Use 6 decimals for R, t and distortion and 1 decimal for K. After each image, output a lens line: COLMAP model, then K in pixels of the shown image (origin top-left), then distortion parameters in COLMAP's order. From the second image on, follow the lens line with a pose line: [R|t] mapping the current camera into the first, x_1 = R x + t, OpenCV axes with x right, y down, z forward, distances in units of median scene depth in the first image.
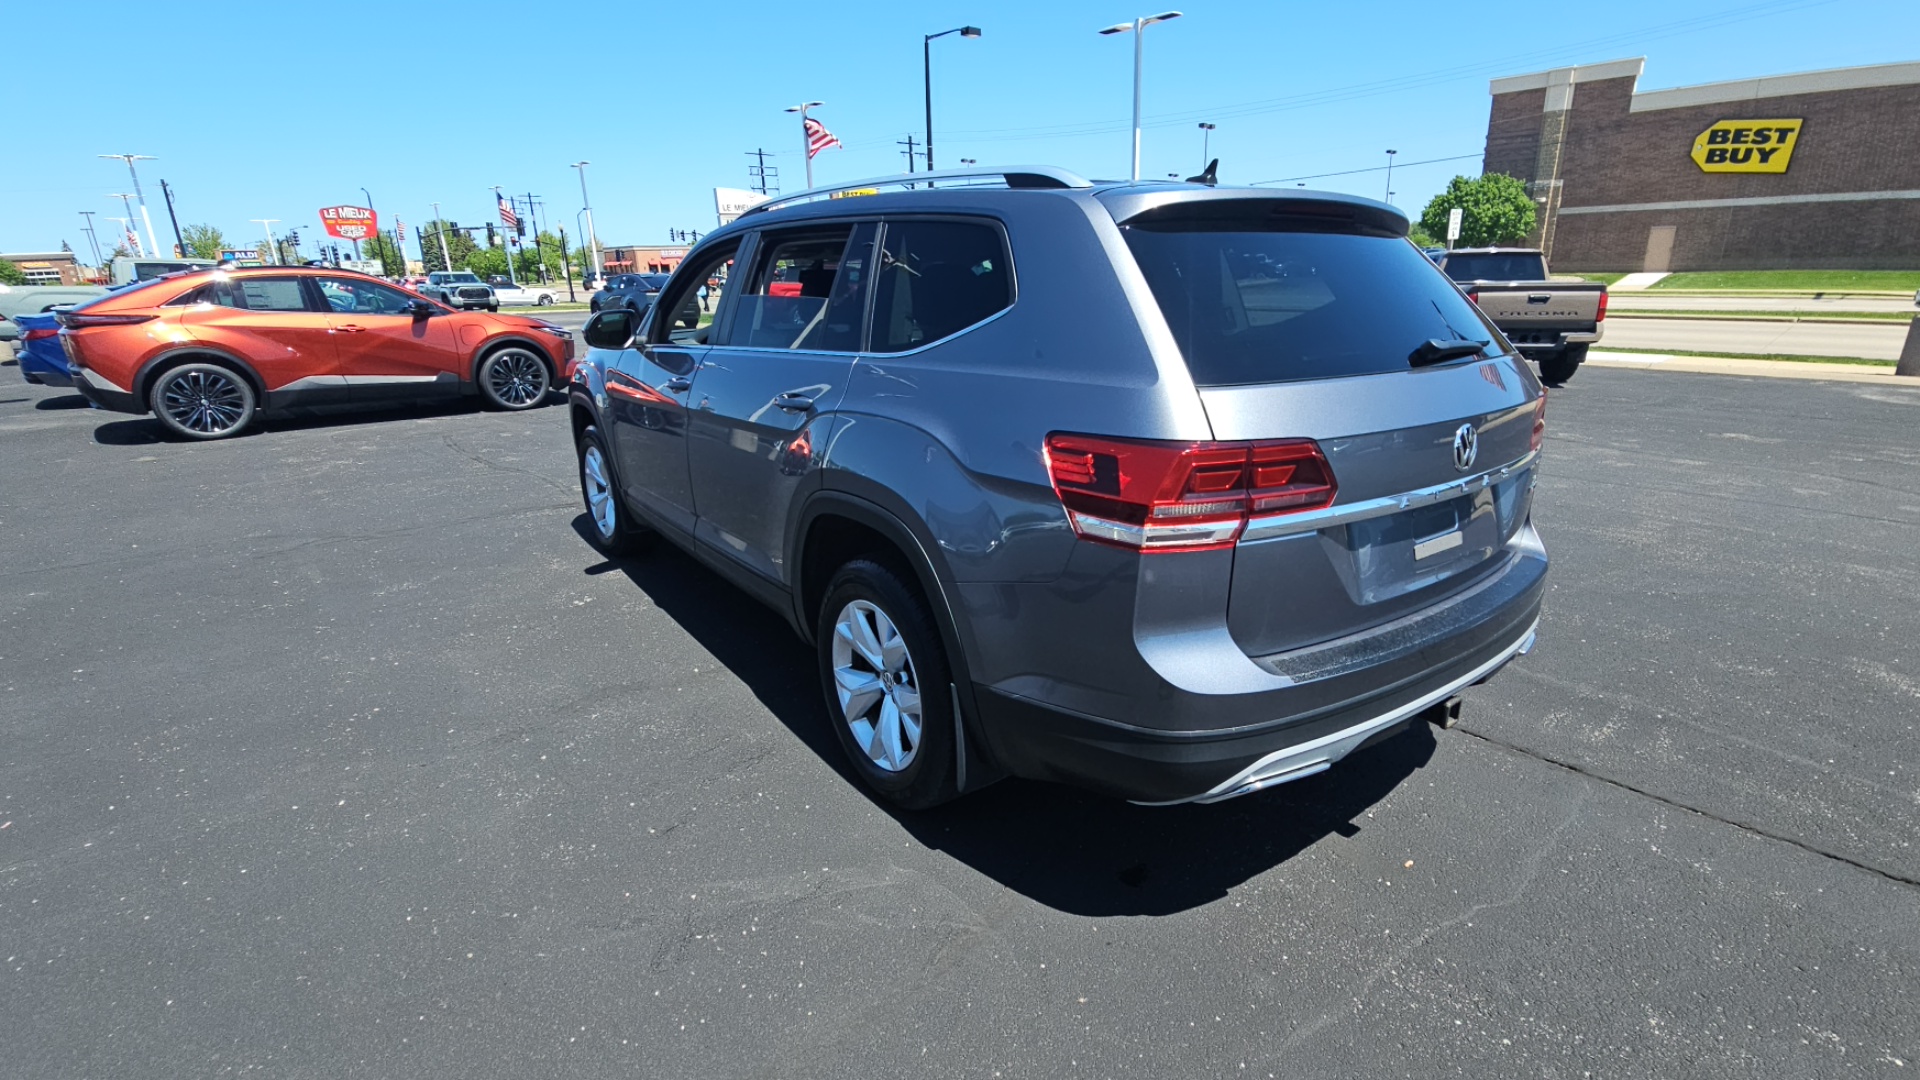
lens RADIAL K [[858.7, 0, 978.0], [0, 858.7, 542.2], [0, 0, 1]] dist [0.008358, -0.007694]
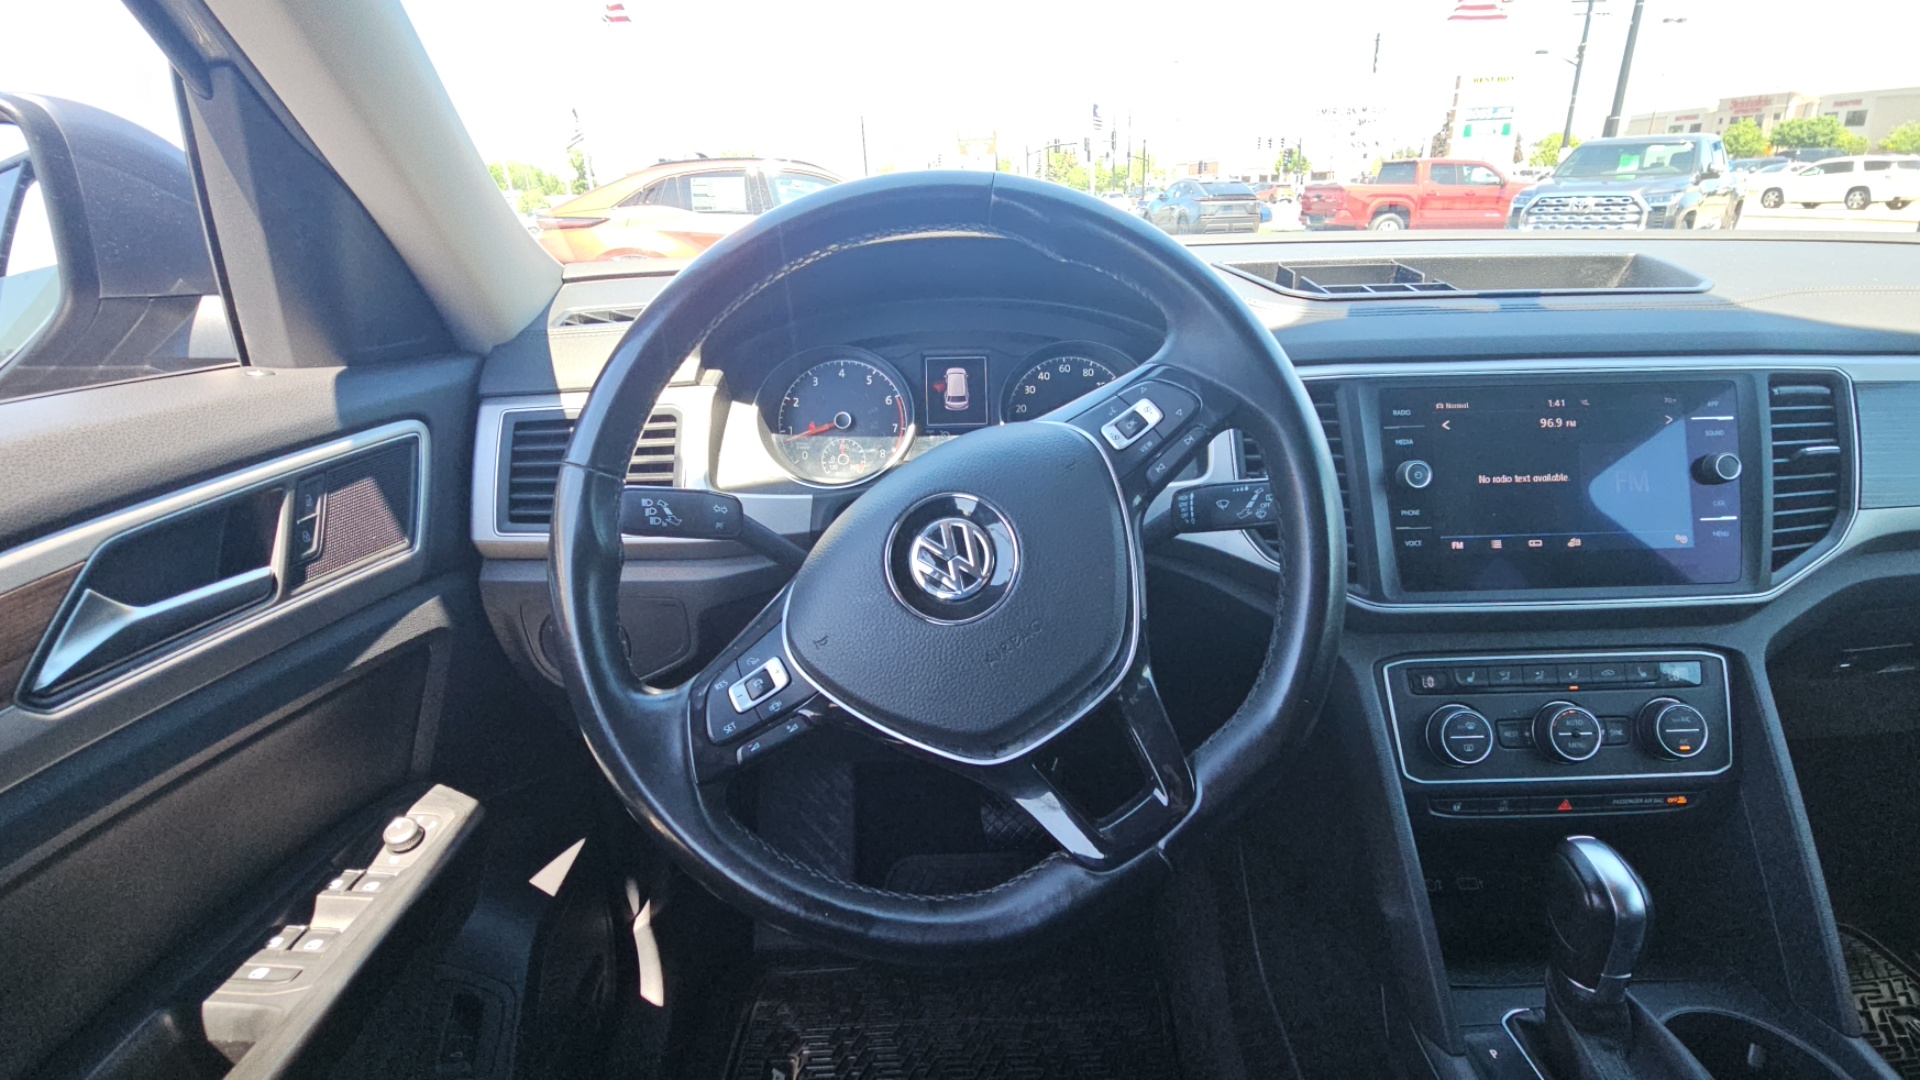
lens RADIAL K [[858.7, 0, 976.8], [0, 858.7, 541.6], [0, 0, 1]] dist [0.008358, -0.007694]
pose [[0.815479, 0.205102, -0.541228, -0.028025], [-0.156425, 0.978409, 0.135085, -0.031949], [0.557248, -0.025497, 0.829955, 0.127822]]
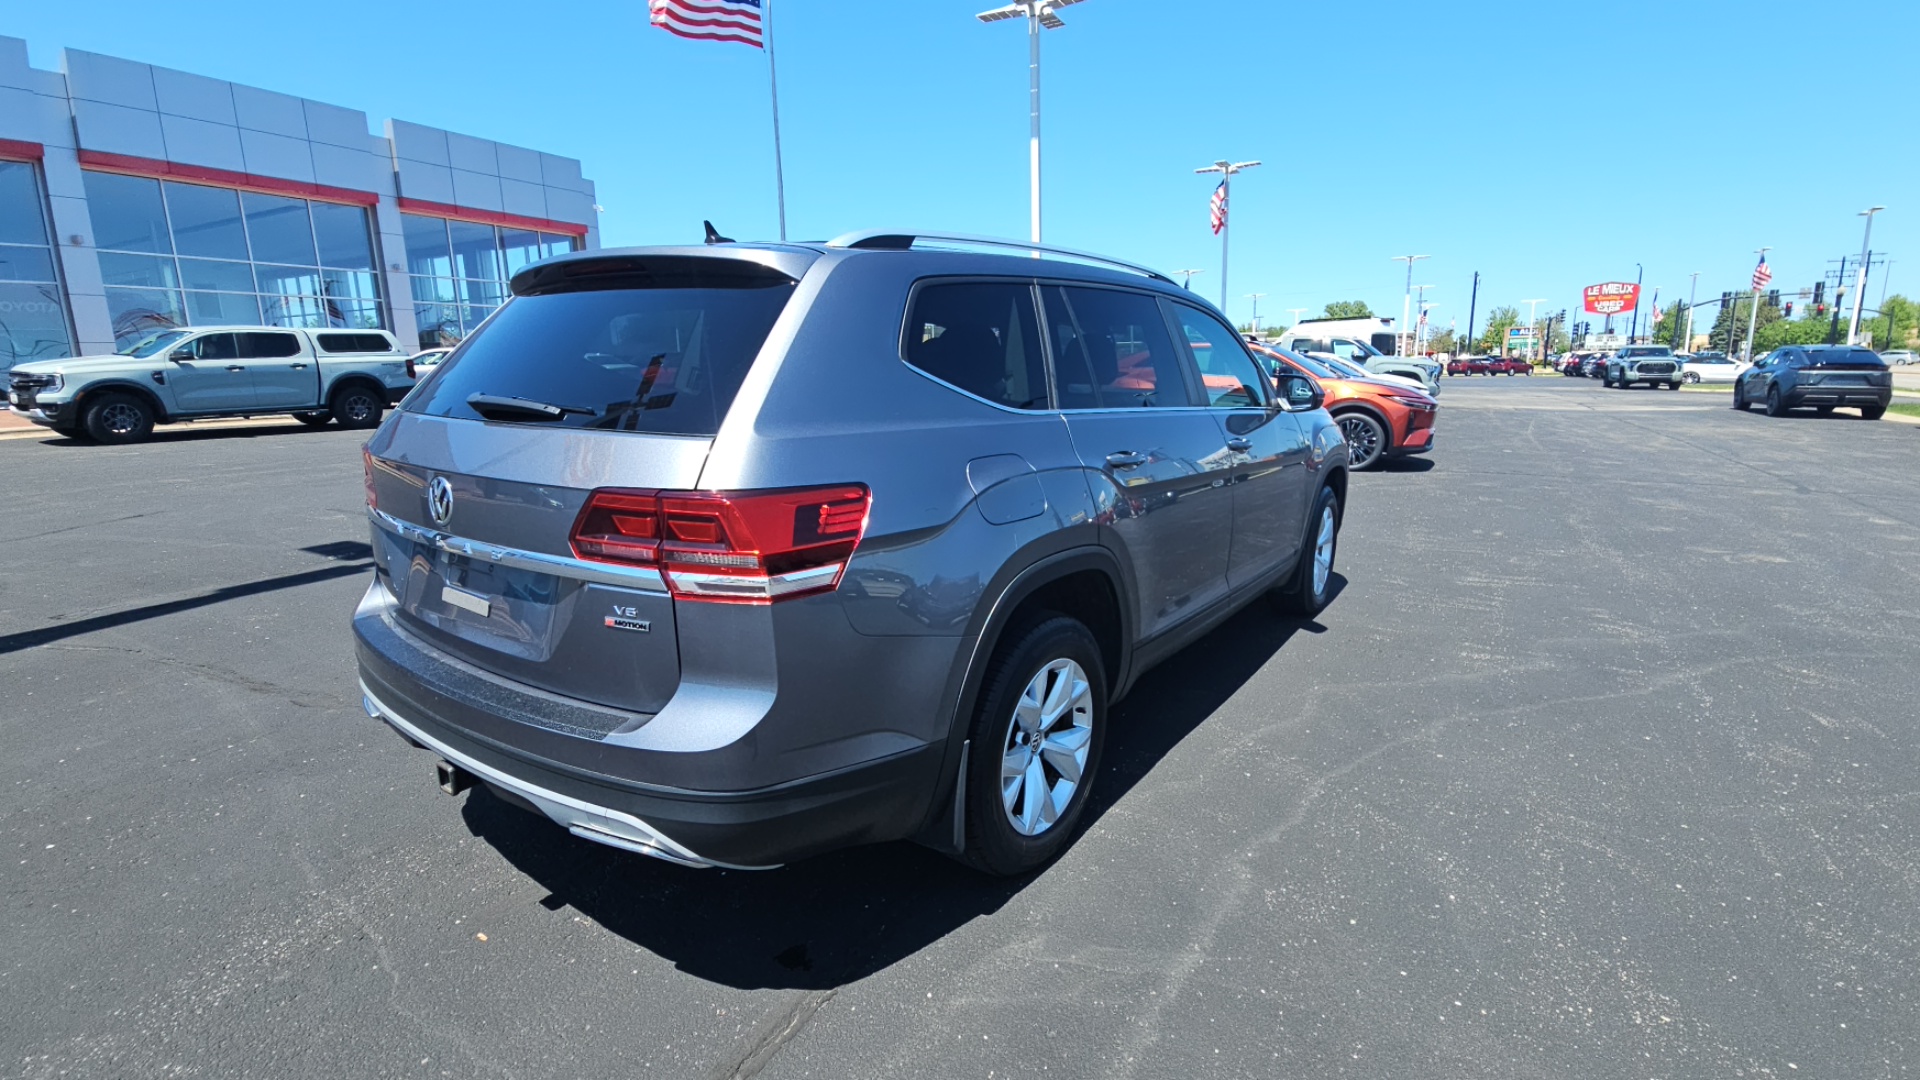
lens RADIAL K [[858.7, 0, 976.3], [0, 858.7, 537.1], [0, 0, 1]] dist [0.008358, -0.007694]
pose [[0.305538, 0.203250, -0.930235, 0.113432], [-0.282682, 0.952269, 0.115216, -0.024118], [0.909251, 0.227758, 0.348409, 0.082594]]
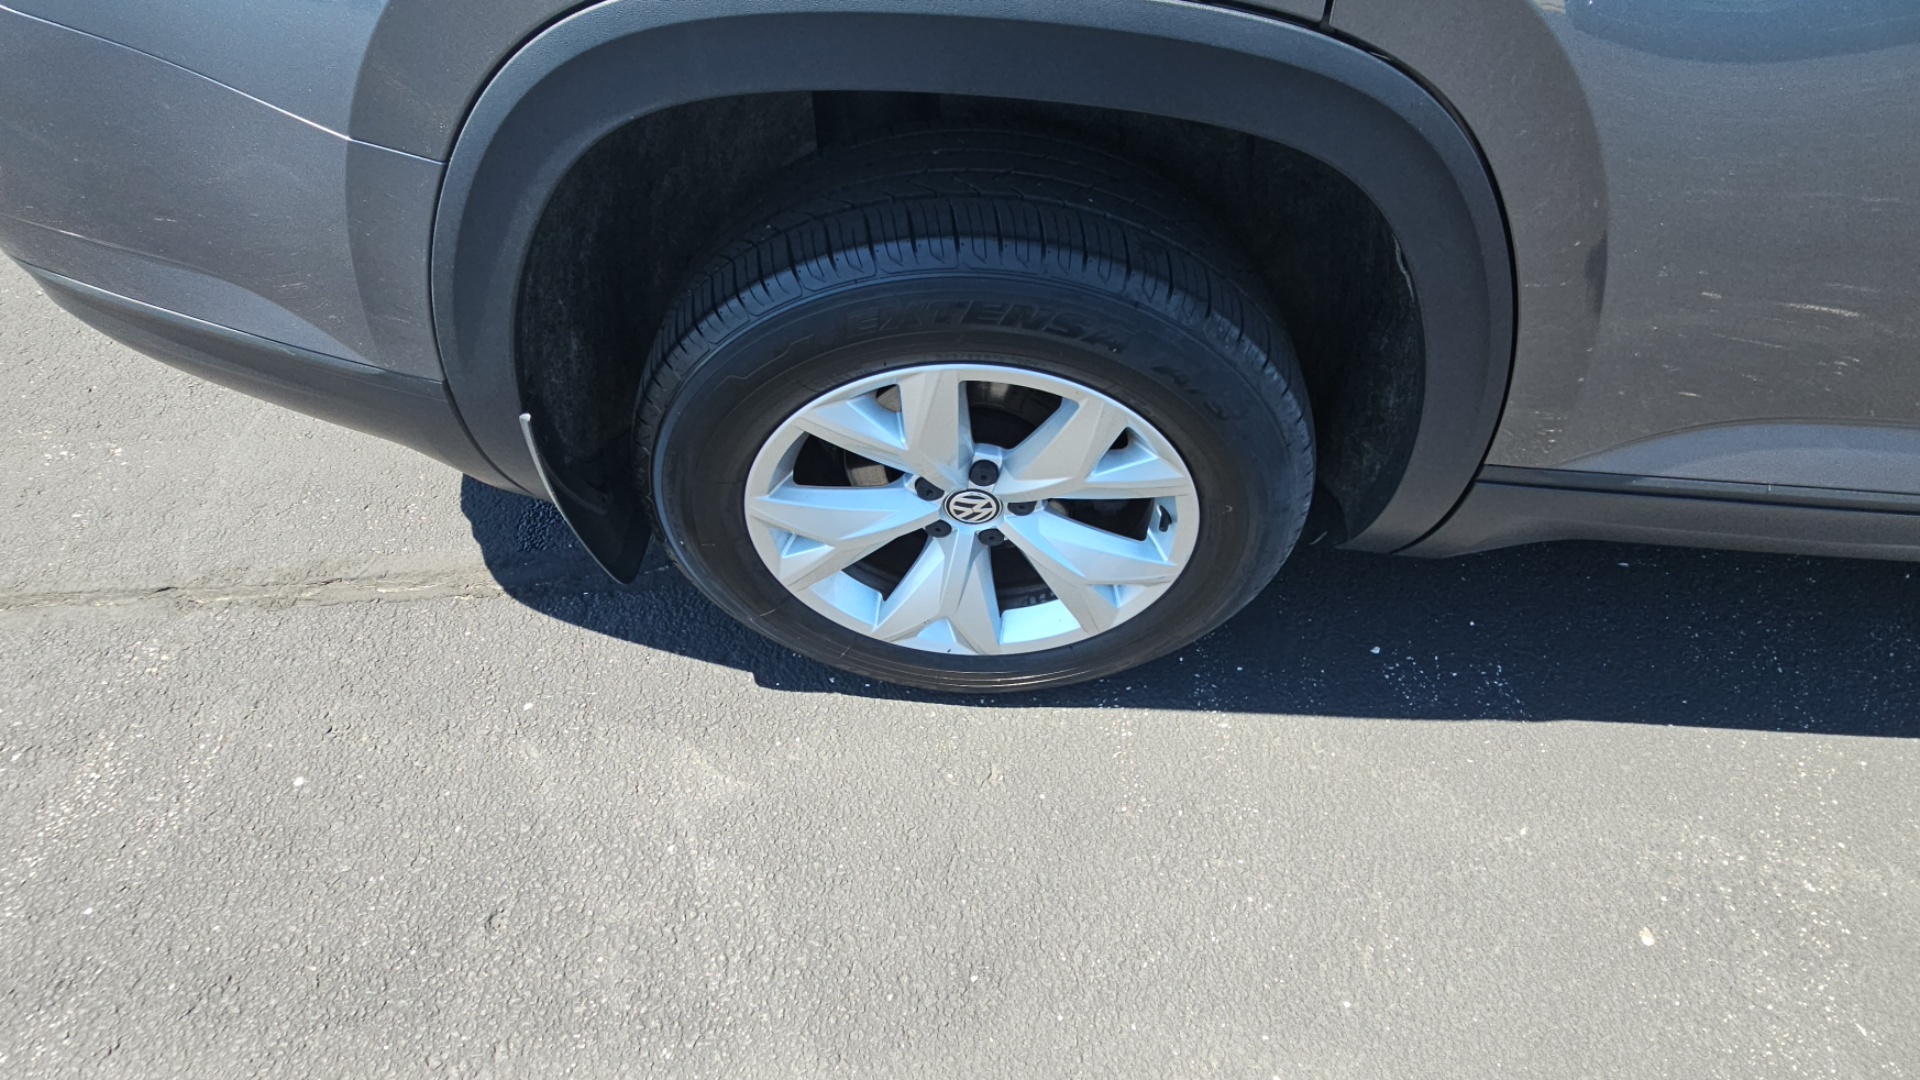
lens RADIAL K [[858.7, 0, 976.4], [0, 858.7, 546.7], [0, 0, 1]] dist [0.008358, -0.007694]
pose [[-0.623877, 0.615522, -0.481571, 0.058709], [-0.248710, 0.427791, 0.868987, -0.025939], [0.740892, 0.661912, -0.113803, 0.126432]]
